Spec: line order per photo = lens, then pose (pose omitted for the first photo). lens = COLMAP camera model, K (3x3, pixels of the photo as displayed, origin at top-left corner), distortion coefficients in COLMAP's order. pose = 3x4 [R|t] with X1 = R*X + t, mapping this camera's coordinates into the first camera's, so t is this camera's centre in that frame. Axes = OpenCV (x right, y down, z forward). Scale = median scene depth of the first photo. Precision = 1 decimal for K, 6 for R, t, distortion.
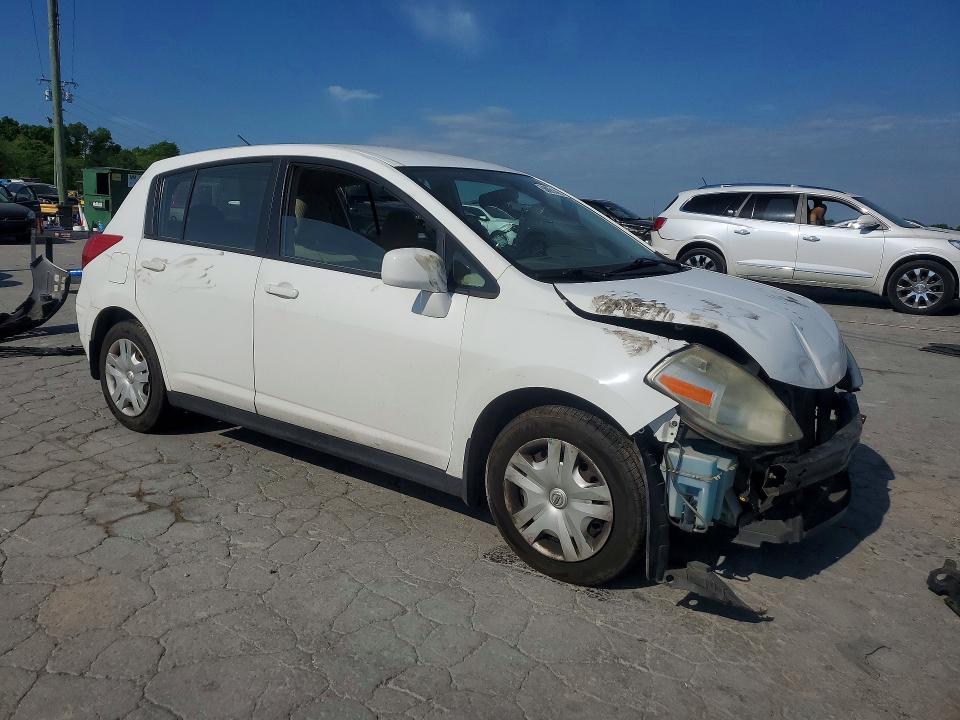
lens RADIAL K [[770.6, 0, 479.0], [0, 770.6, 344.5], [0, 0, 1]] dist [0.004038, 0.004196]
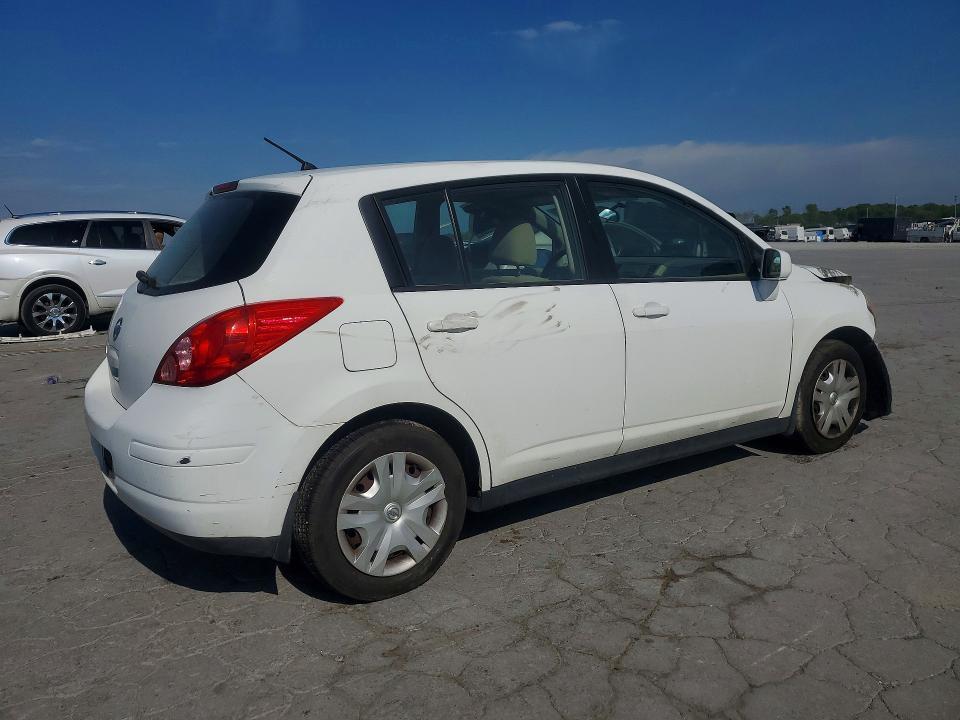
lens RADIAL K [[728.0, 0, 481.7], [0, 728.0, 357.4], [0, 0, 1]] dist [0.011278, -0.008767]
pose [[0.350842, -0.201174, 0.914570, -0.995643], [0.210619, 0.968580, 0.132258, -0.152088], [-0.912441, 0.146224, 0.382190, 0.719105]]
